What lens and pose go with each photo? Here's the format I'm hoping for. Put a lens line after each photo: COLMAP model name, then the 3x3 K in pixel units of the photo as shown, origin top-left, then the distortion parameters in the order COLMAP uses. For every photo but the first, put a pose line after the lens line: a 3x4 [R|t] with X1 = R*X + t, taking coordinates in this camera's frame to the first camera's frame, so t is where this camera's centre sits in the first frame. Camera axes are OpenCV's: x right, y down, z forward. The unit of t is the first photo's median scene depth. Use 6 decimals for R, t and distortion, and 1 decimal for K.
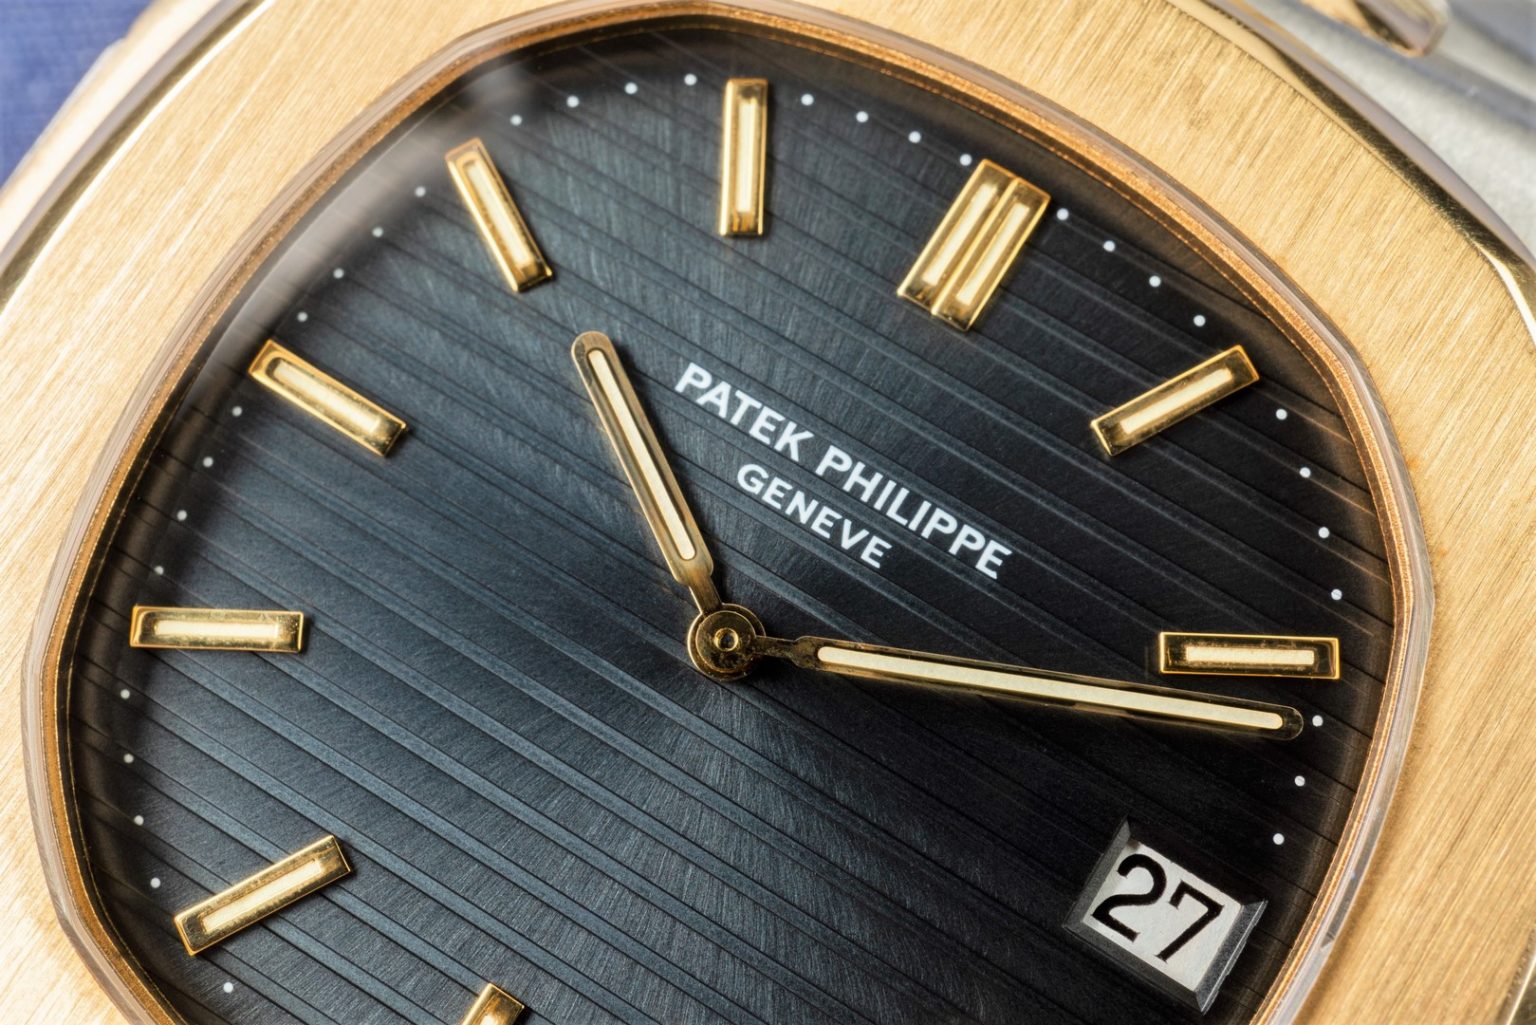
lens RADIAL K [[1963.5, 0, 758.6], [0, 1963.5, 516.1], [0, 0, 1]] dist [0.085788, 0.000000]
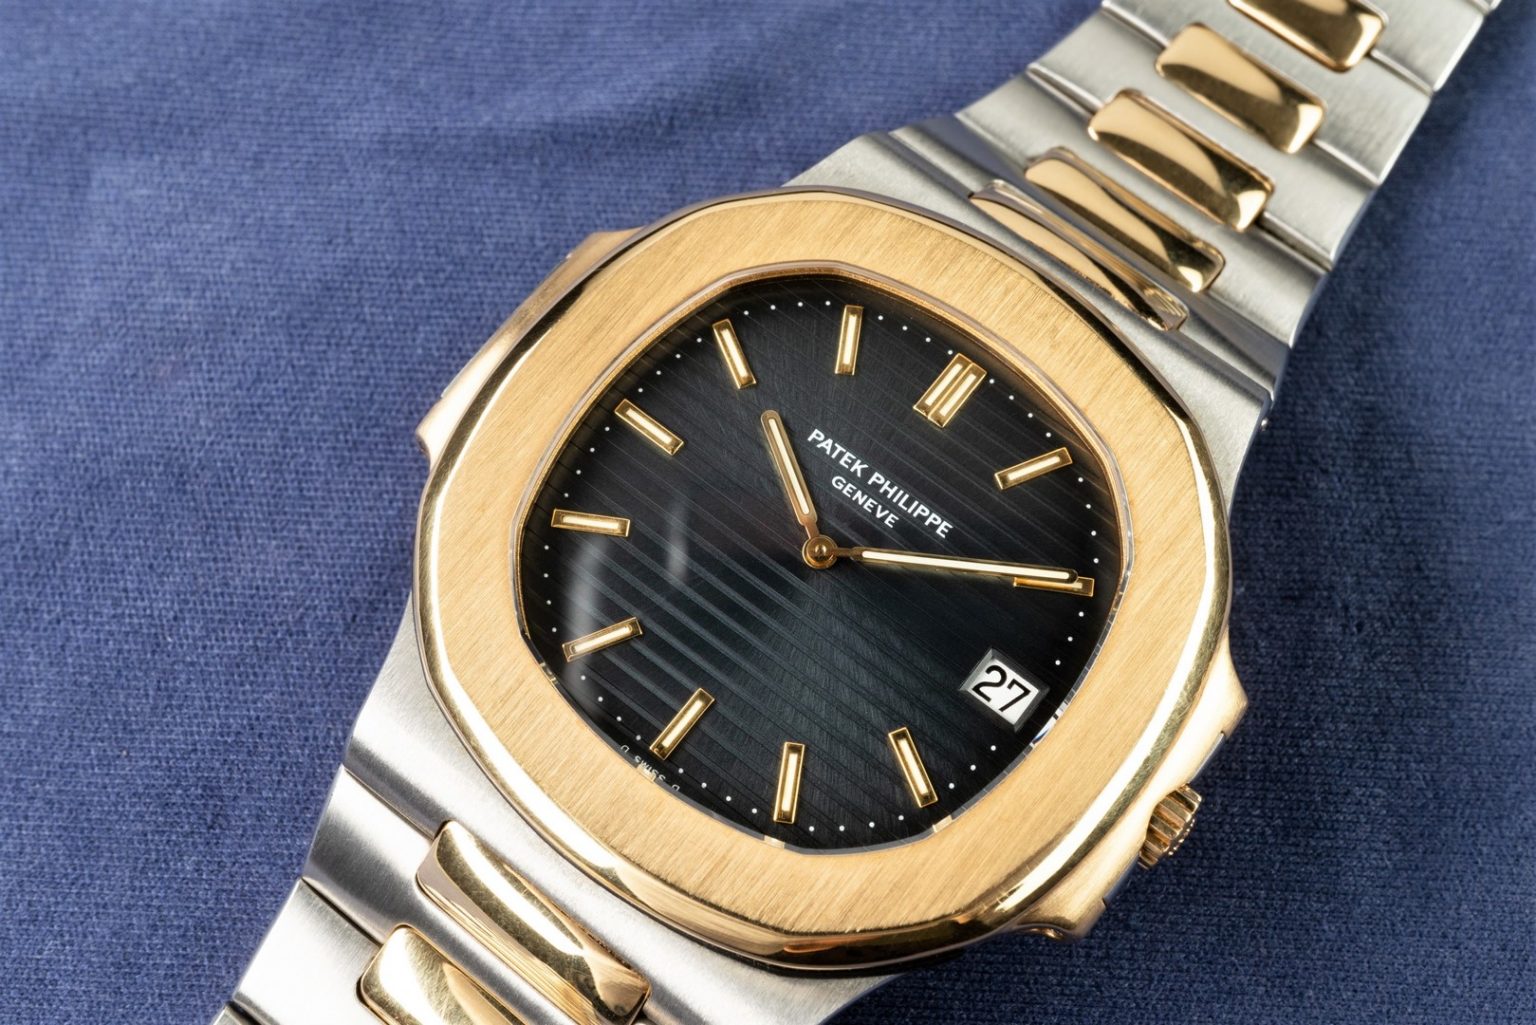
lens RADIAL K [[1963.5, 0, 772.7], [0, 1963.5, 509.7], [0, 0, 1]] dist [0.085788, 0.000000]
pose [[0.994196, 0.107169, -0.009432, -0.052626], [-0.107532, 0.987169, -0.118042, 0.277723], [-0.003339, 0.118371, 0.992964, -1.174487]]
